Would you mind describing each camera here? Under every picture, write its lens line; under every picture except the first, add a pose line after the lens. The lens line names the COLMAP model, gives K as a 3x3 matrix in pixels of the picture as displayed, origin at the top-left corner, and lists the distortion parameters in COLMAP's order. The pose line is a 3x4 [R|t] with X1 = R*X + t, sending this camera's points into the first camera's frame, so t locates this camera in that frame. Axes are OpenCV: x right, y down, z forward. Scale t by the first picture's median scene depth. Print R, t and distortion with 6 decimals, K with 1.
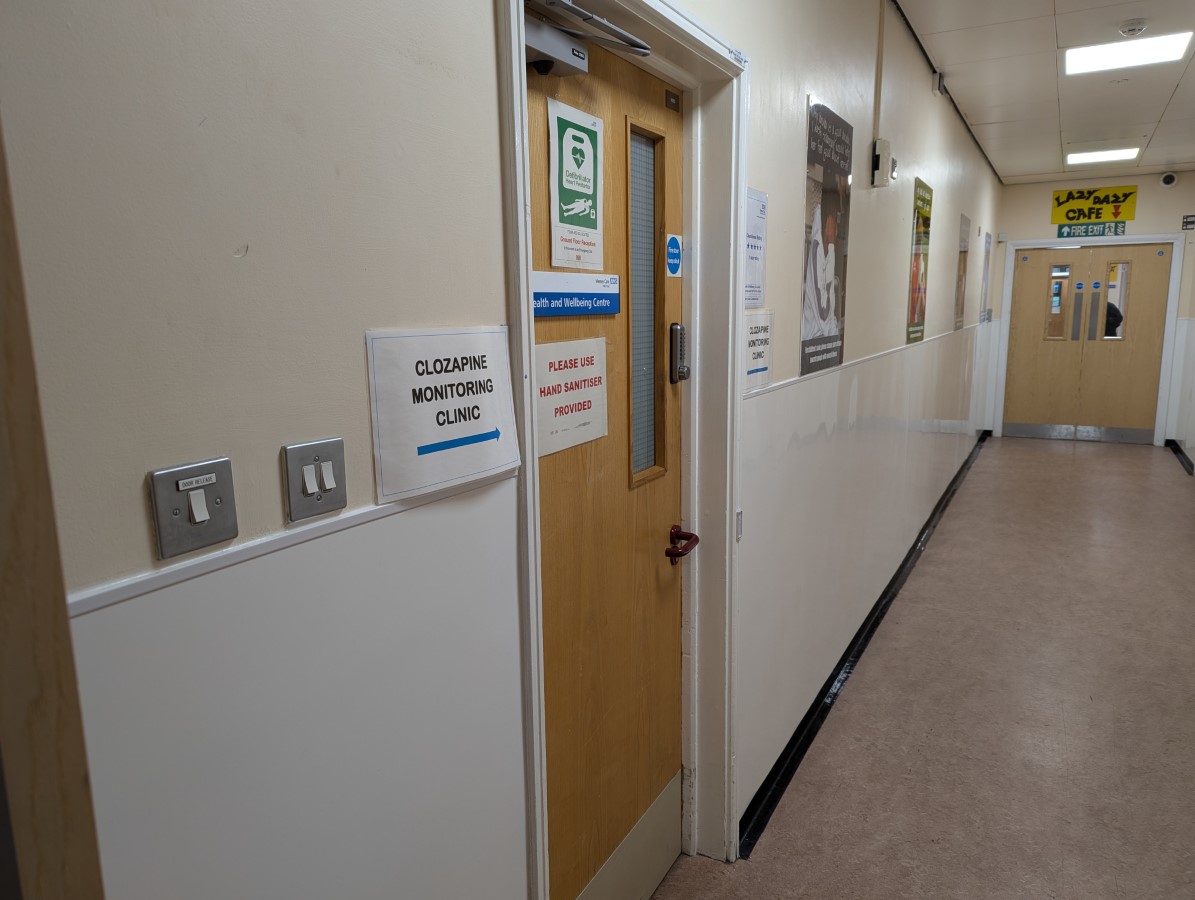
lens RADIAL K [[835.8, 0, 597.5], [0, 835.8, 450.0], [0, 0, 1]] dist [0.060823, -0.048226]
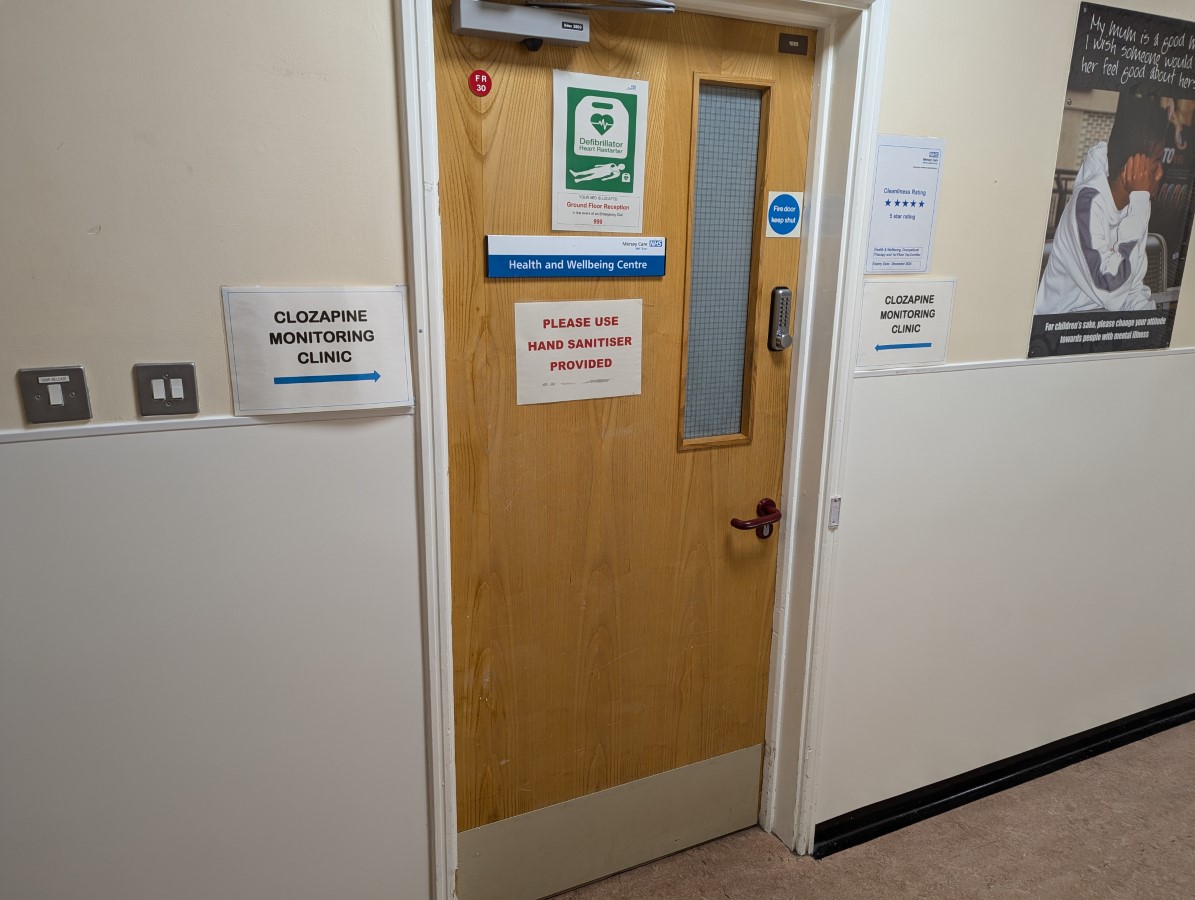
lens RADIAL K [[835.8, 0, 597.5], [0, 835.8, 450.0], [0, 0, 1]] dist [0.060823, -0.048226]
pose [[0.815622, 0.169837, -0.553097, 0.604211], [-0.126026, 0.985144, 0.116660, -0.069929], [0.564693, -0.025446, 0.824909, 0.125822]]
